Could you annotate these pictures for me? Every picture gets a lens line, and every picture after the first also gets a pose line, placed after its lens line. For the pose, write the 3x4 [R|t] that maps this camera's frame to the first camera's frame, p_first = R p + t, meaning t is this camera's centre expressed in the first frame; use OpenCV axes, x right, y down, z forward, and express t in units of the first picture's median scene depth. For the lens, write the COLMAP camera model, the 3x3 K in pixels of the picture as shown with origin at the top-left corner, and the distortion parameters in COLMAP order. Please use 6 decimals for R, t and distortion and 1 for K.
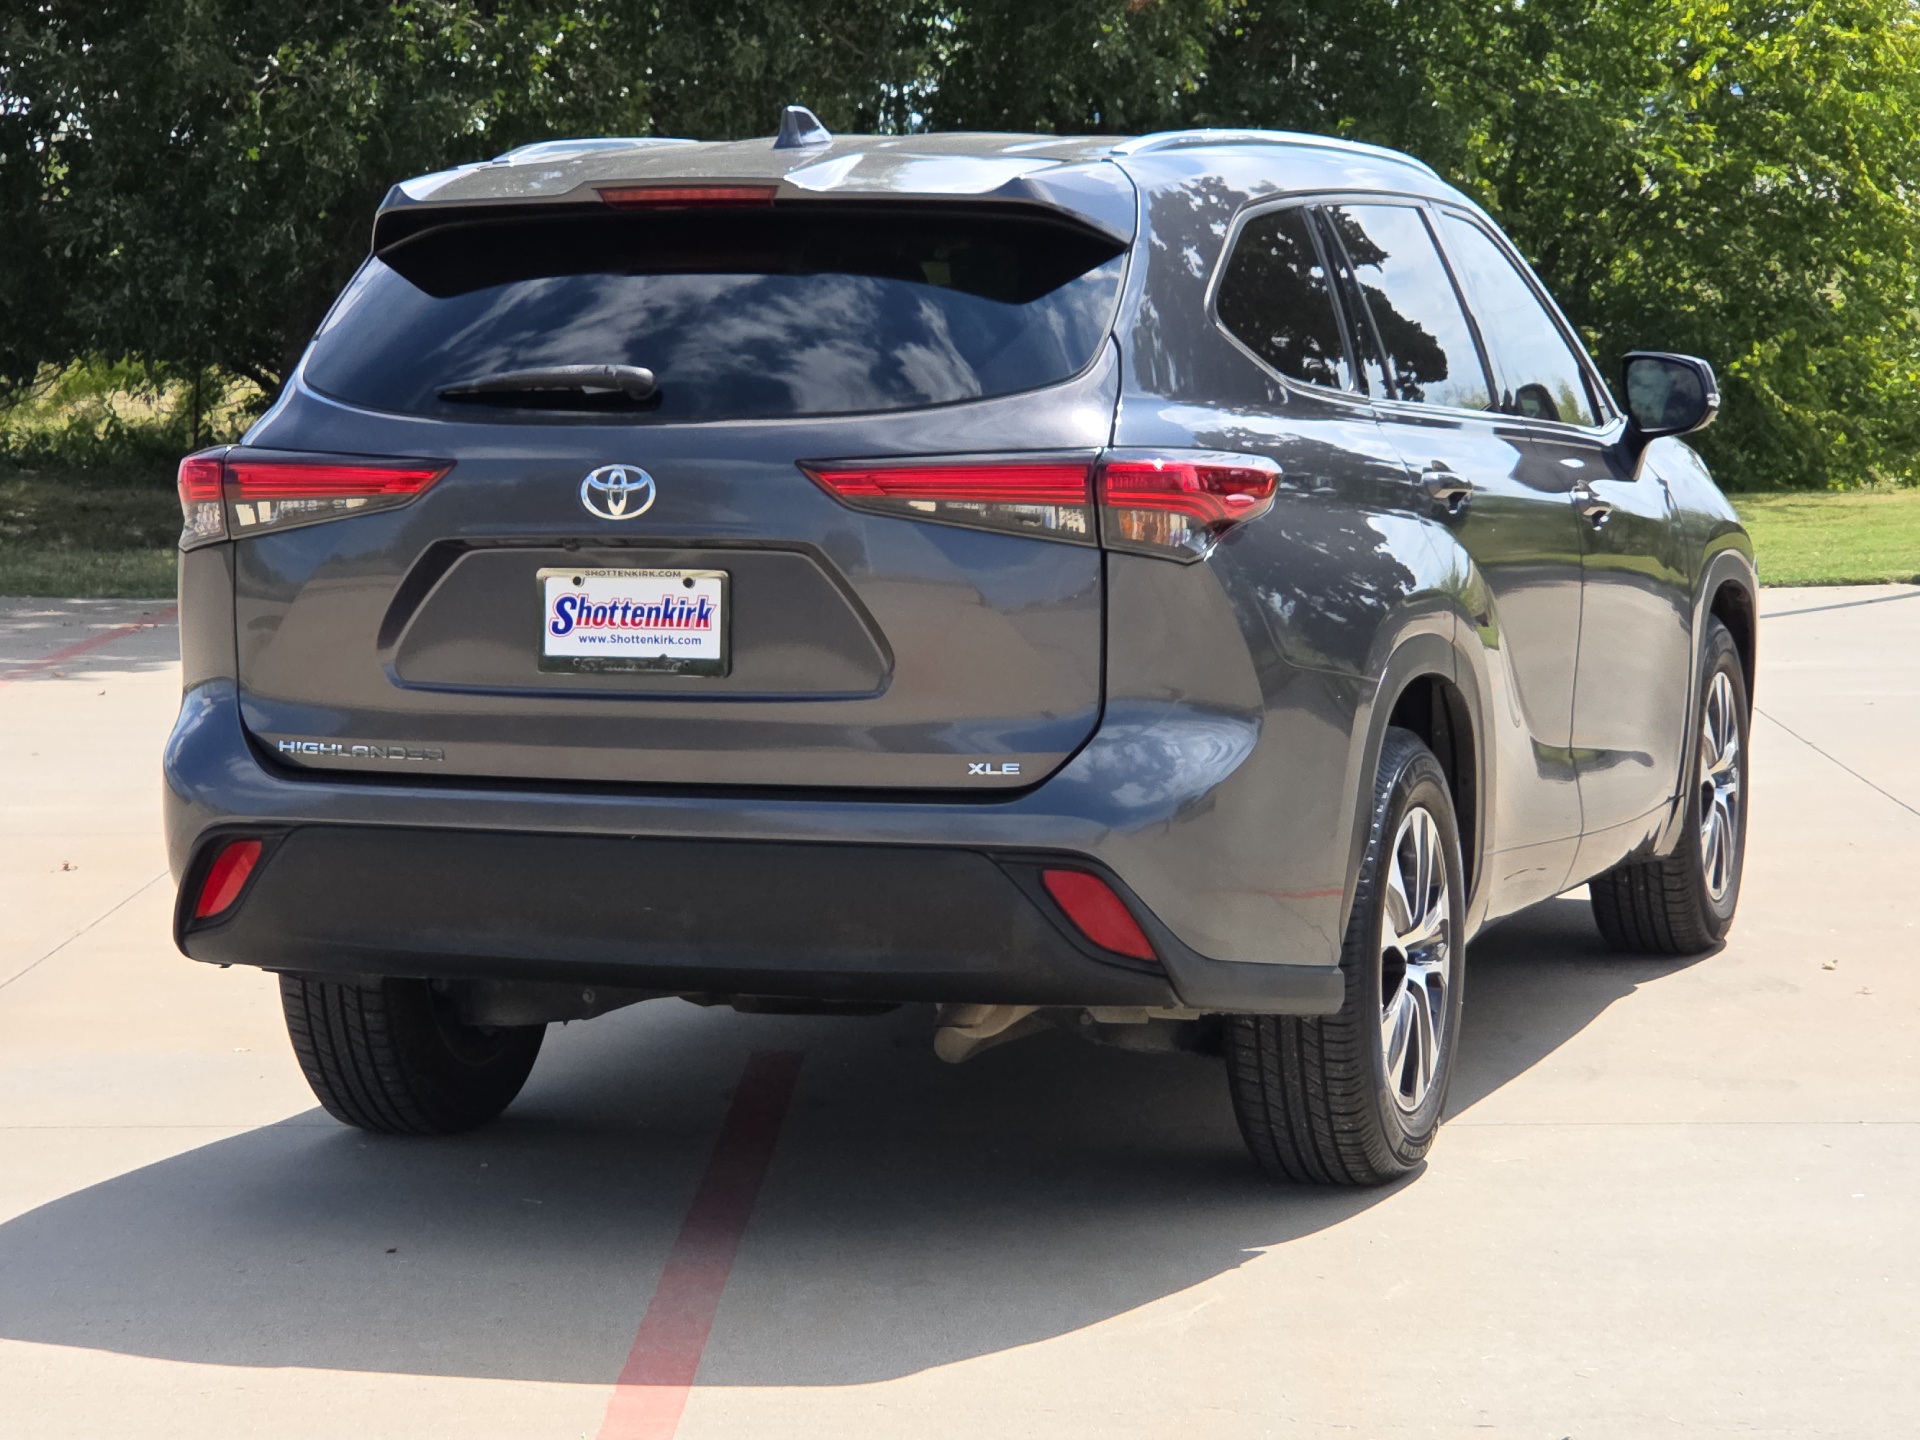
lens RADIAL K [[4579.9, 0, 957.4], [0, 4579.9, 719.3], [0, 0, 1]] dist [-0.163934, 0.000000]
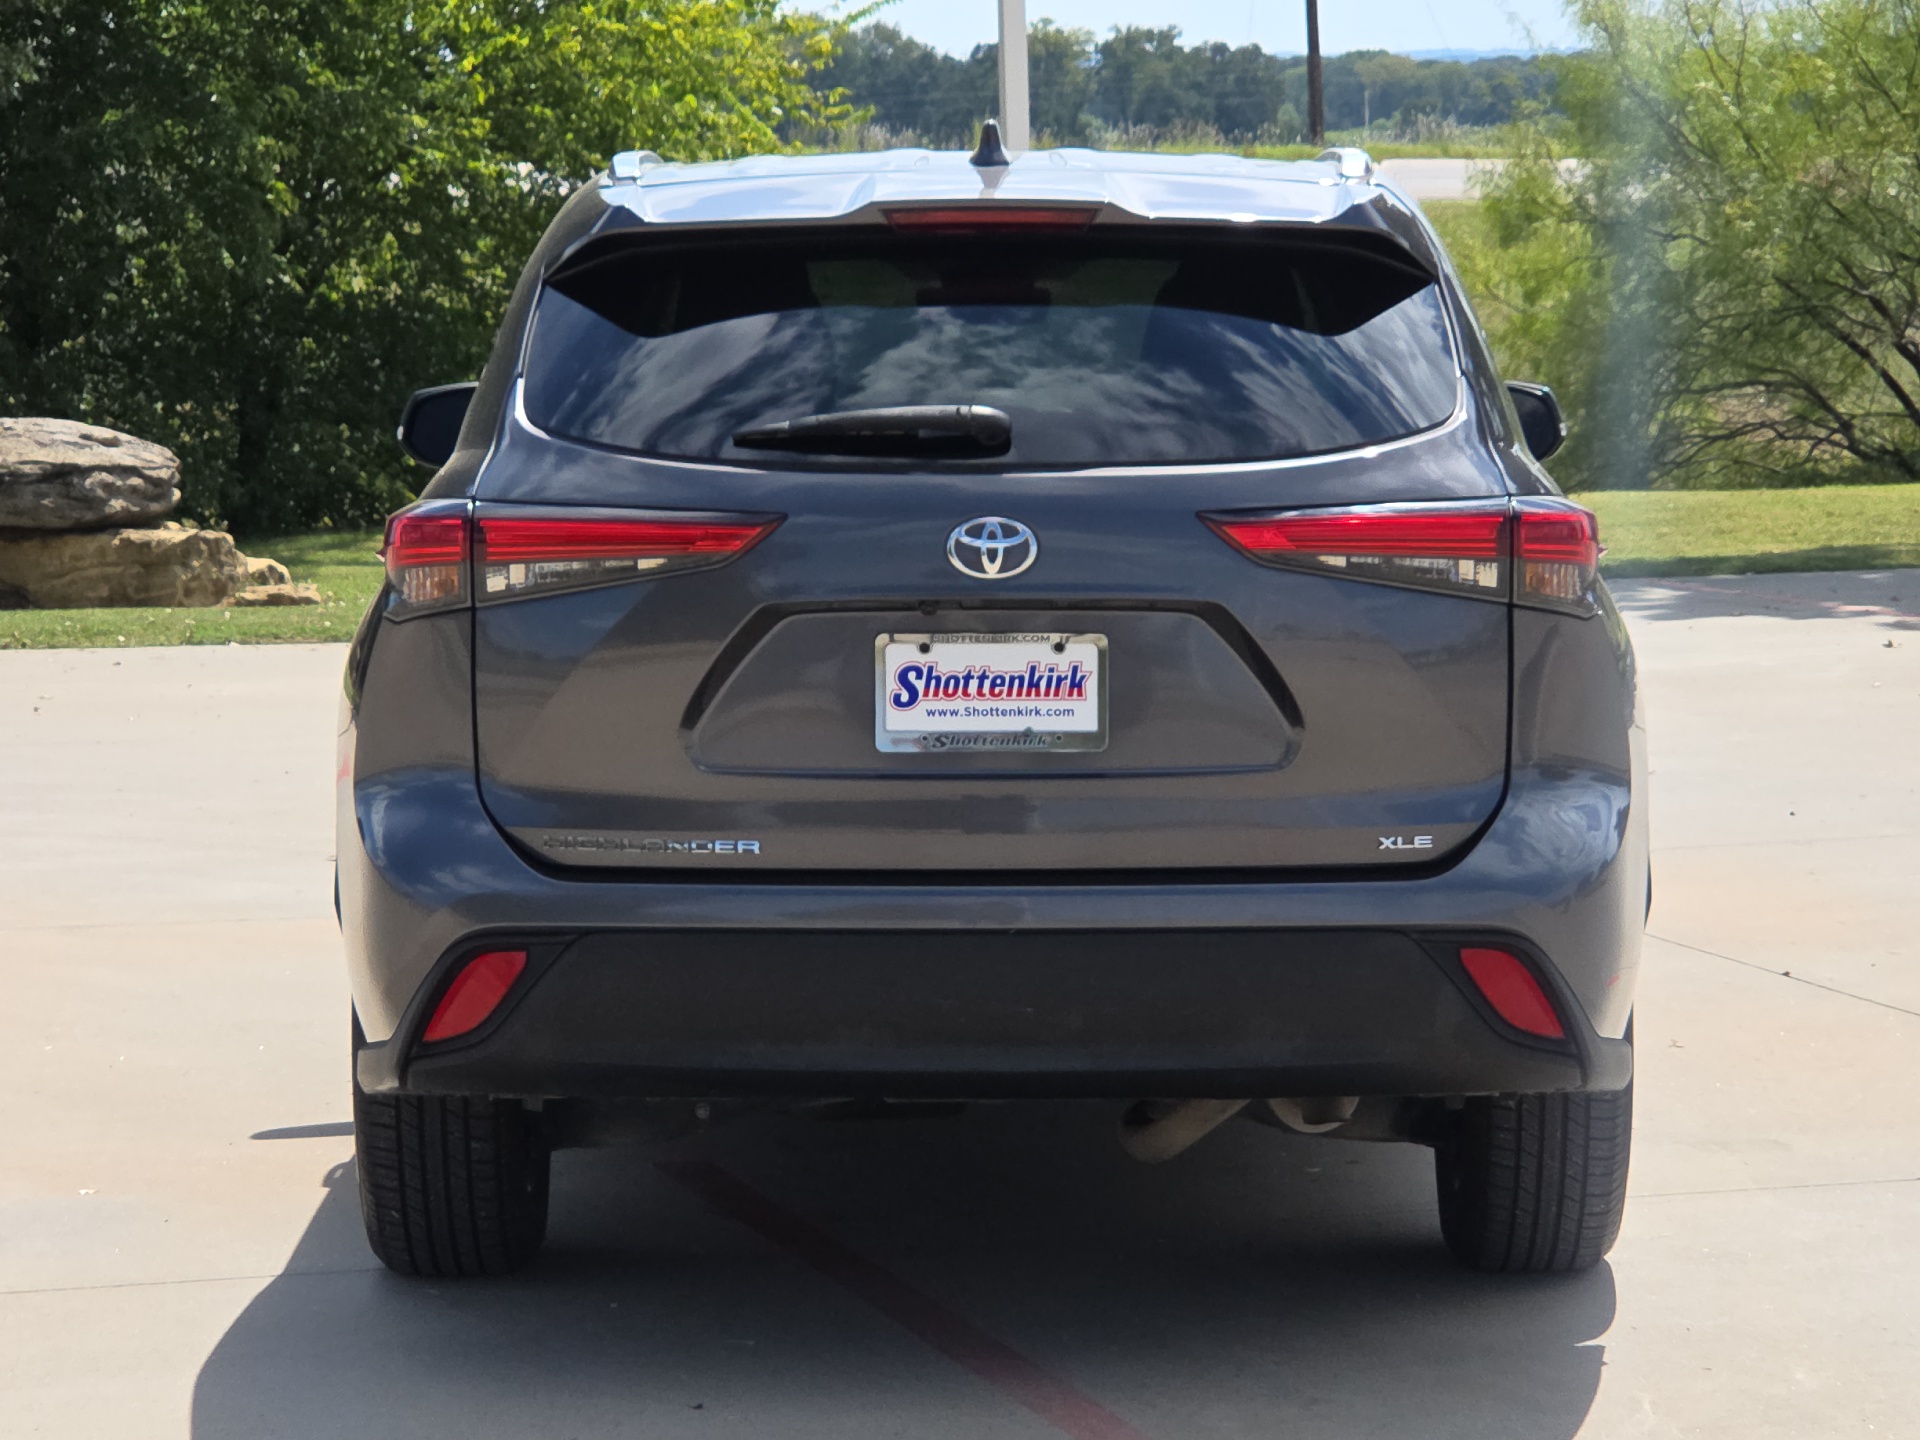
lens RADIAL K [[4875.5, 0, 965.0], [0, 4875.5, 724.7], [0, 0, 1]] dist [-0.054032, 0.000000]
pose [[0.948829, -0.023935, 0.314882, -0.378974], [0.025638, 0.999670, -0.001267, -0.013852], [-0.314748, 0.009275, 0.949130, 0.089789]]
